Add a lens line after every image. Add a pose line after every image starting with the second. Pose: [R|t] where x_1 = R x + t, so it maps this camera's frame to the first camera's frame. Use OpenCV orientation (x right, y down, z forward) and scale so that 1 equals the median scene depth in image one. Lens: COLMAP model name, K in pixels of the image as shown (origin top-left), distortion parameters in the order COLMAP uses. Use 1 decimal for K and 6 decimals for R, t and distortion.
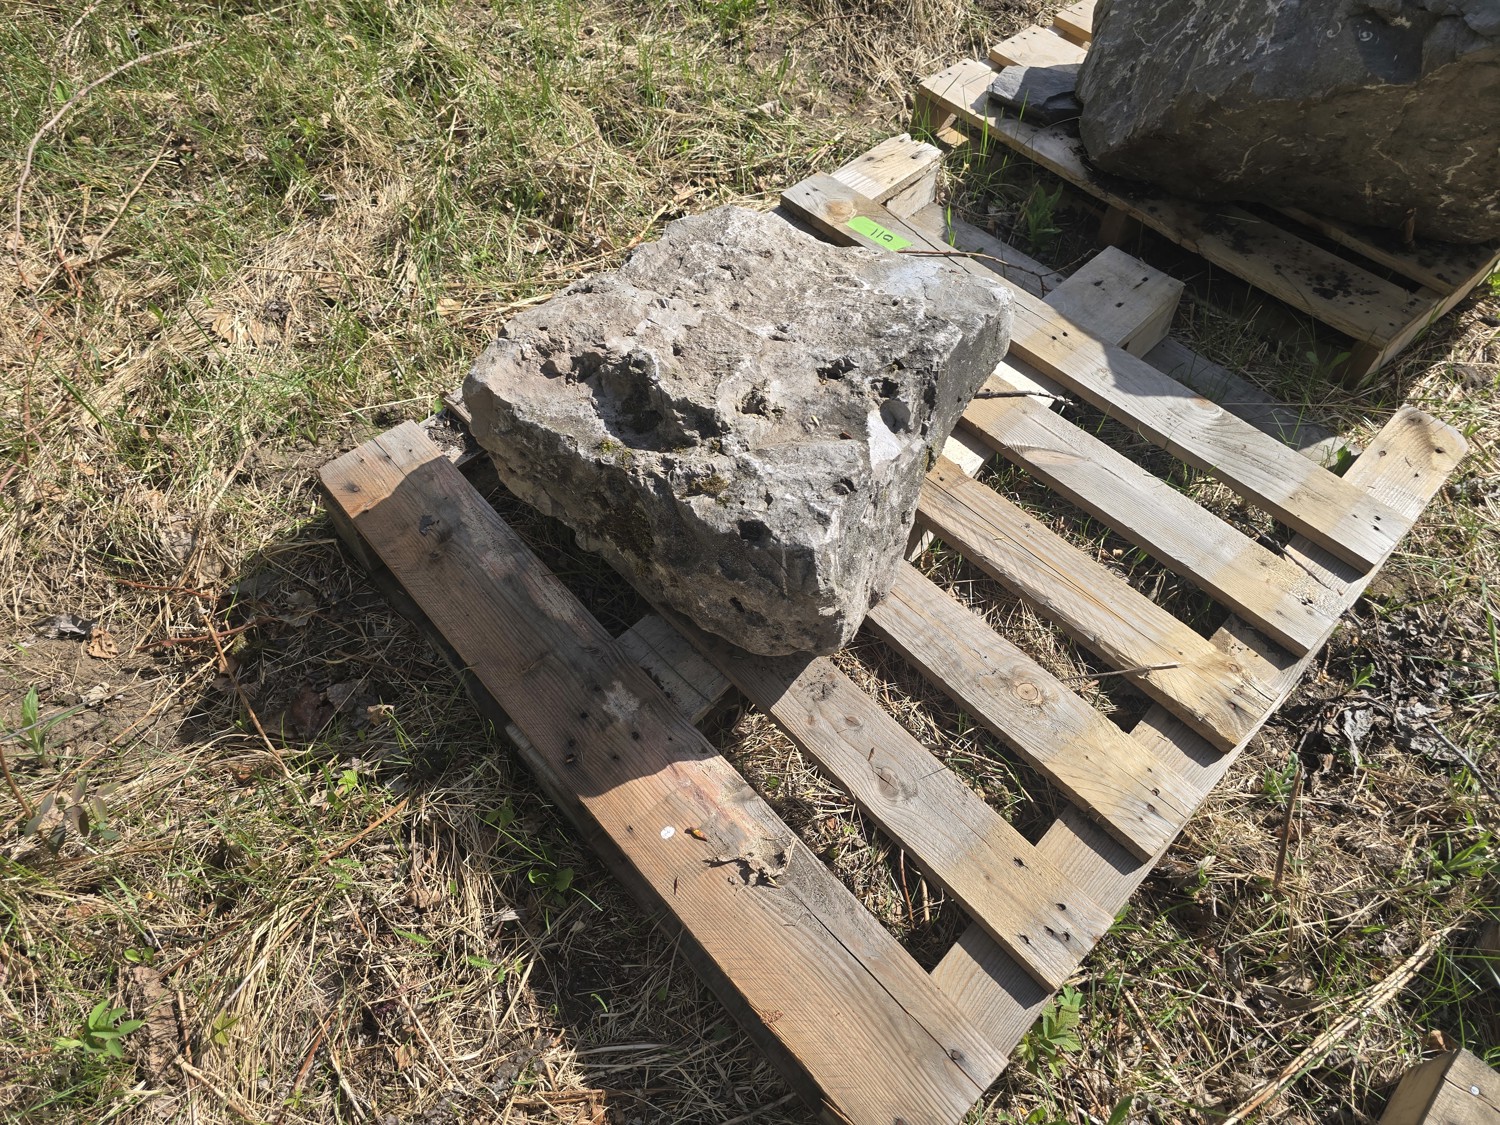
lens RADIAL K [[1004.4, 0, 750.0], [0, 1004.4, 562.5], [0, 0, 1]] dist [0.057588, -0.051242]
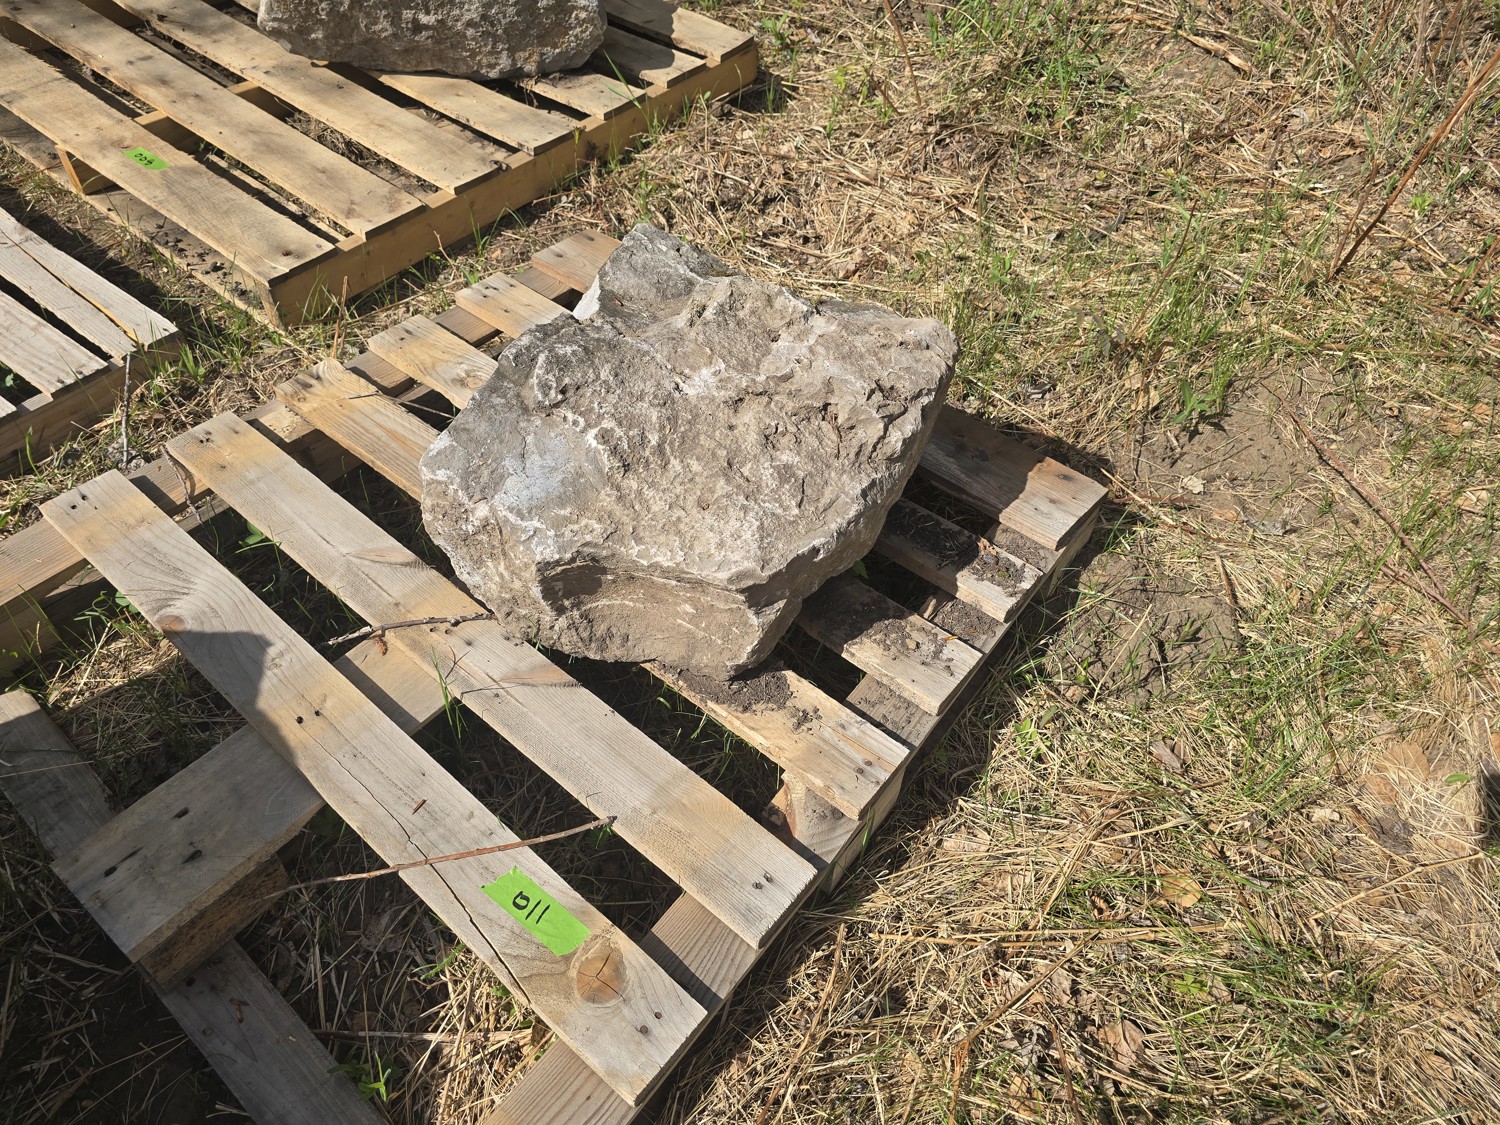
lens RADIAL K [[1009.8, 0, 742.0], [0, 1009.8, 564.9], [0, 0, 1]] dist [0.065014, -0.049065]
pose [[-0.992043, 0.054440, -0.113525, 0.091103], [-0.122576, -0.211690, 0.969620, -1.260102], [0.028754, 0.975820, 0.216678, 0.964271]]
